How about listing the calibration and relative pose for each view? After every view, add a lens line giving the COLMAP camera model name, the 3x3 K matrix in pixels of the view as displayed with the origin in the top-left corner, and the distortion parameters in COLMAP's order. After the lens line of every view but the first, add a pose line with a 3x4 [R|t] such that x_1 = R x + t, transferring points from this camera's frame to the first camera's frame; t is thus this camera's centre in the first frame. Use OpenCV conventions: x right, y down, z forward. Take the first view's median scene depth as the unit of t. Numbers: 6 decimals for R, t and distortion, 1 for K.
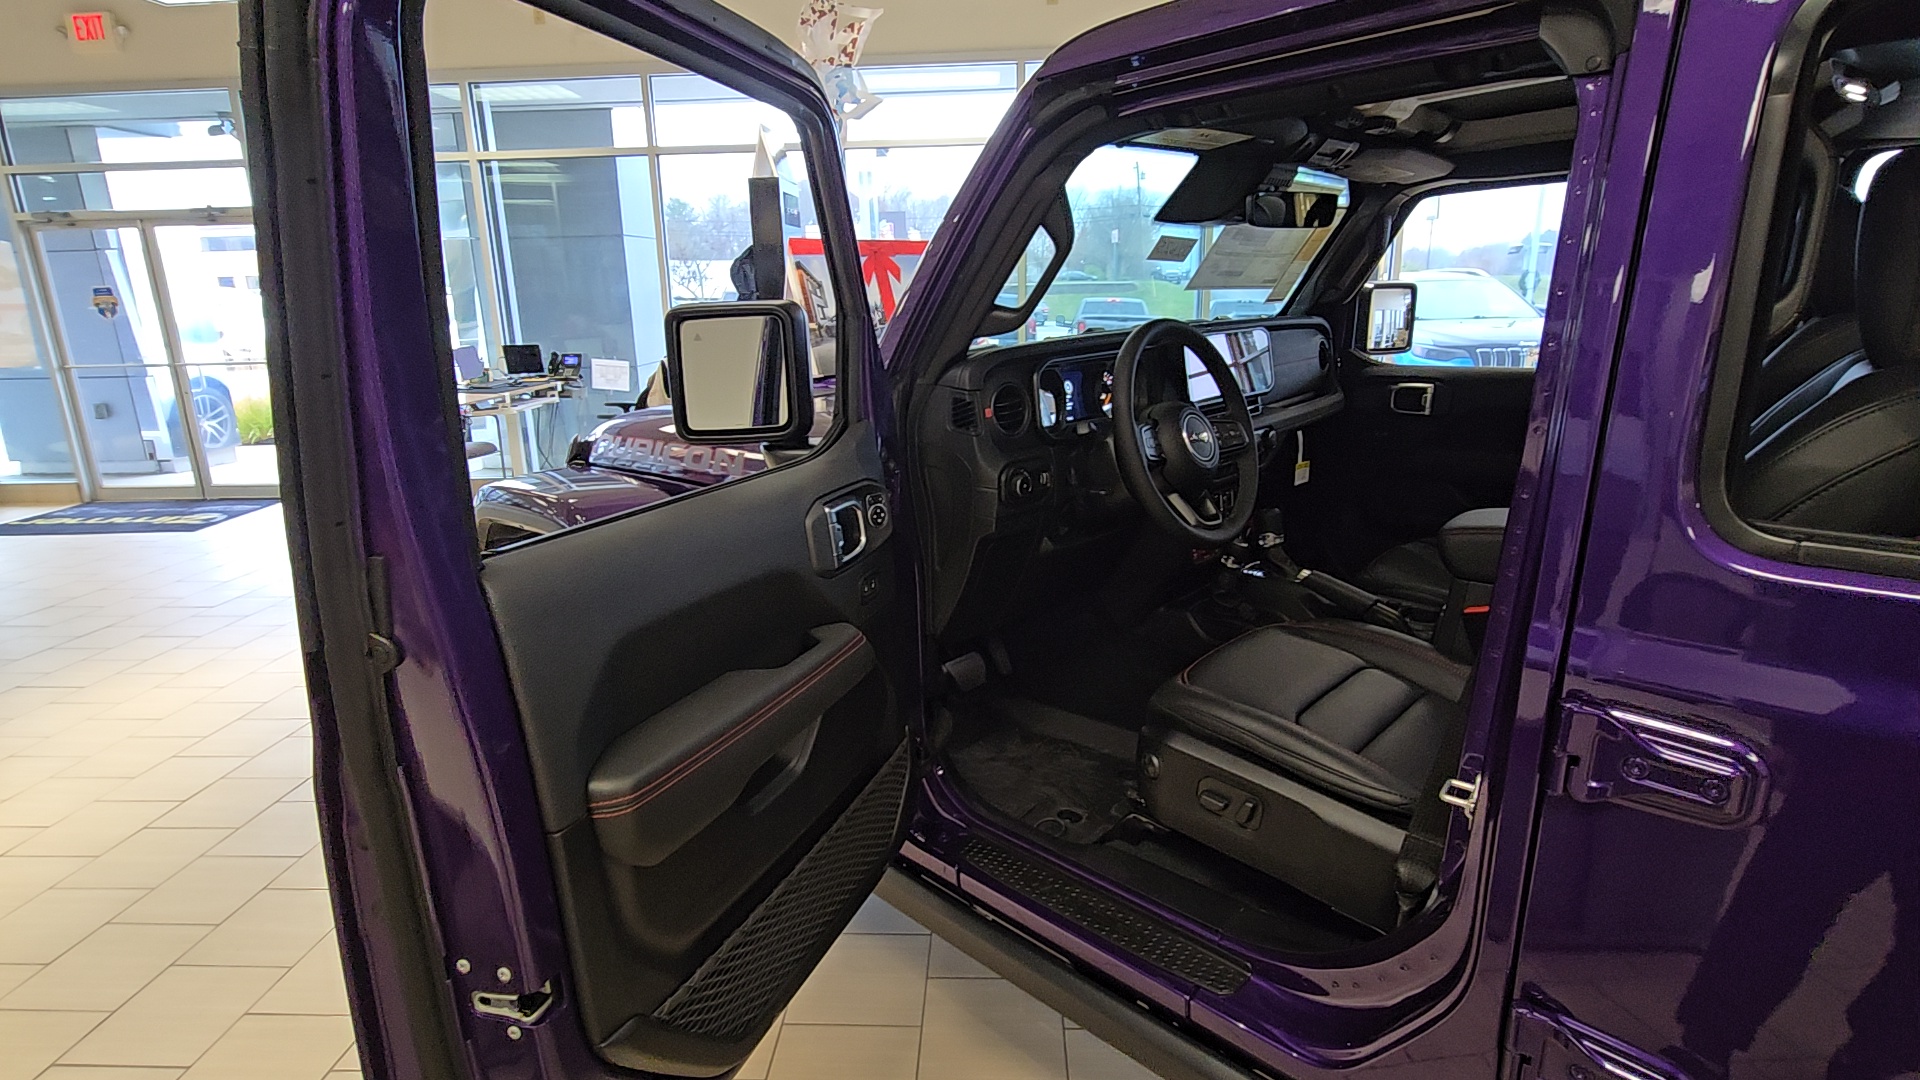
lens RADIAL K [[967.0, 0, 952.6], [0, 967.0, 536.8], [0, 0, 1]] dist [0.002961, -0.000751]
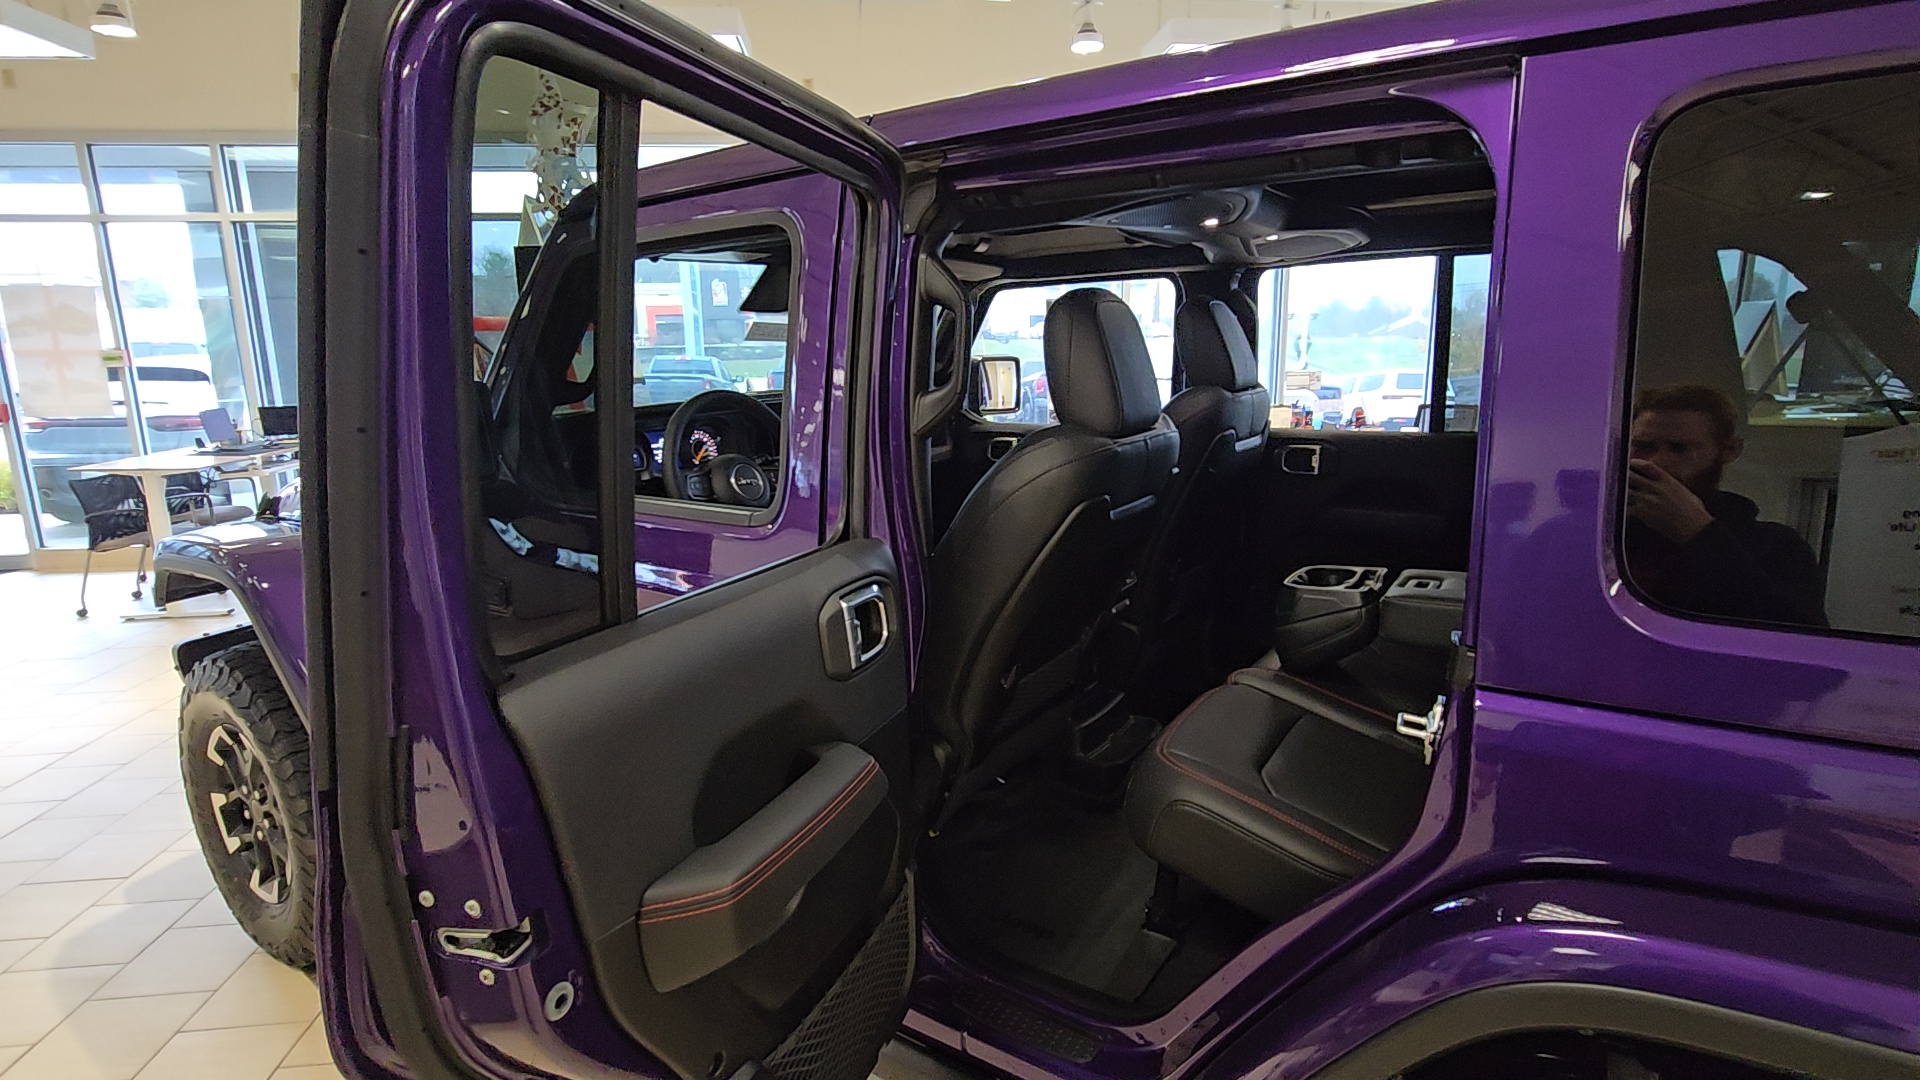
lens RADIAL K [[967.0, 0, 957.6], [0, 967.0, 540.4], [0, 0, 1]] dist [0.002961, -0.000751]
pose [[0.986927, -0.026744, 0.158931, 0.136412], [0.035155, 0.998113, -0.050352, 0.020723], [-0.157284, 0.055281, 0.986005, -0.127865]]
